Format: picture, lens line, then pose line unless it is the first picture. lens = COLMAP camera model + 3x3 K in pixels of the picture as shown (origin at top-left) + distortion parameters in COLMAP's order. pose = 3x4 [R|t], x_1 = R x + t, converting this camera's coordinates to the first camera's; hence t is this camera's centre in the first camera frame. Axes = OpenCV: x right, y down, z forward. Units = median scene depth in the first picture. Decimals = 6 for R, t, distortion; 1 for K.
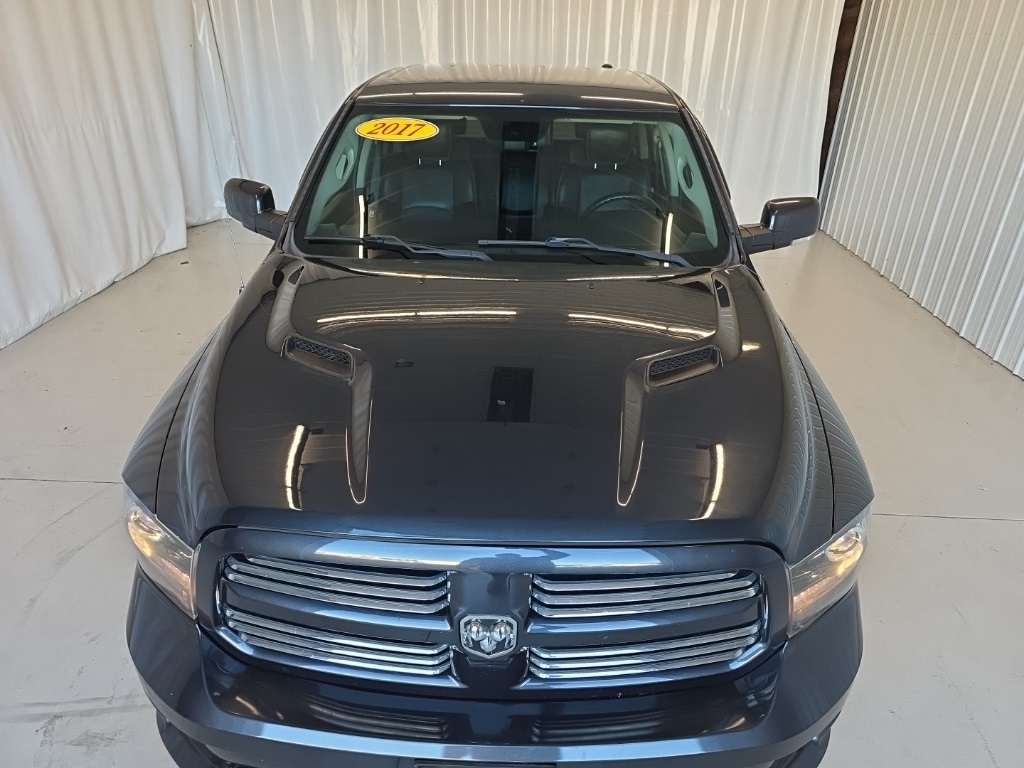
lens RADIAL K [[699.8, 0, 521.7], [0, 699.8, 382.7], [0, 0, 1]] dist [0.044040, -0.040783]
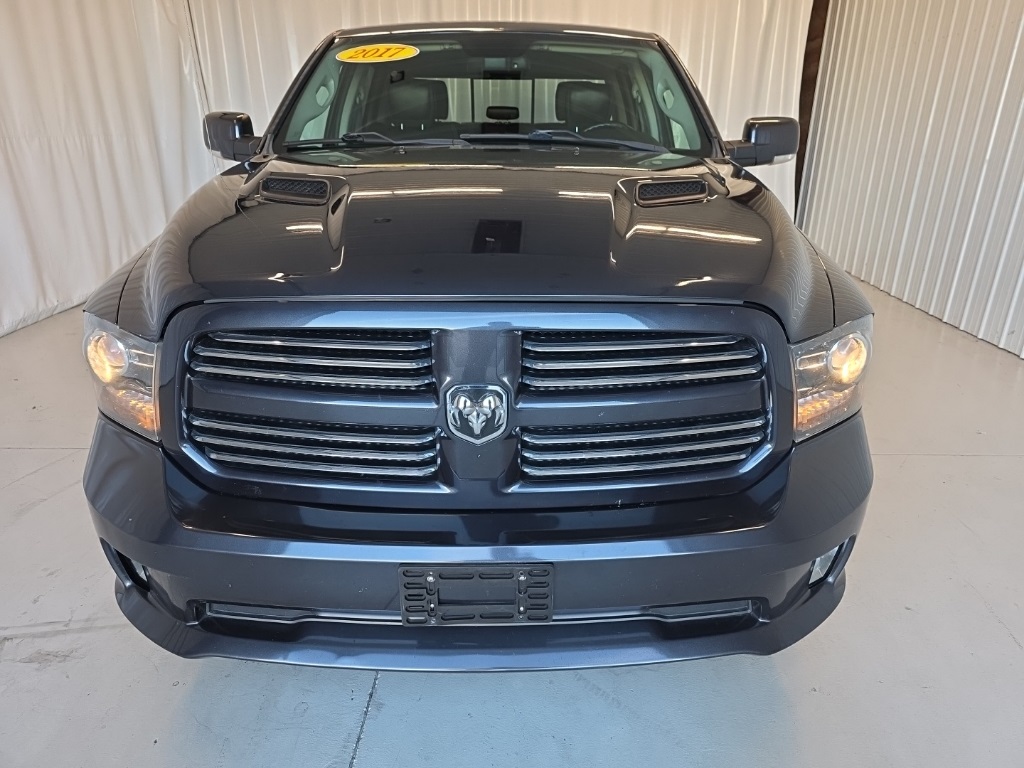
lens RADIAL K [[710.7, 0, 525.6], [0, 710.7, 380.5], [0, 0, 1]] dist [0.000365, -0.001940]
pose [[0.999398, -0.023678, 0.025351, -0.003041], [0.026037, 0.994926, -0.097178, 0.210989], [-0.022921, 0.097780, 0.994944, 0.035040]]
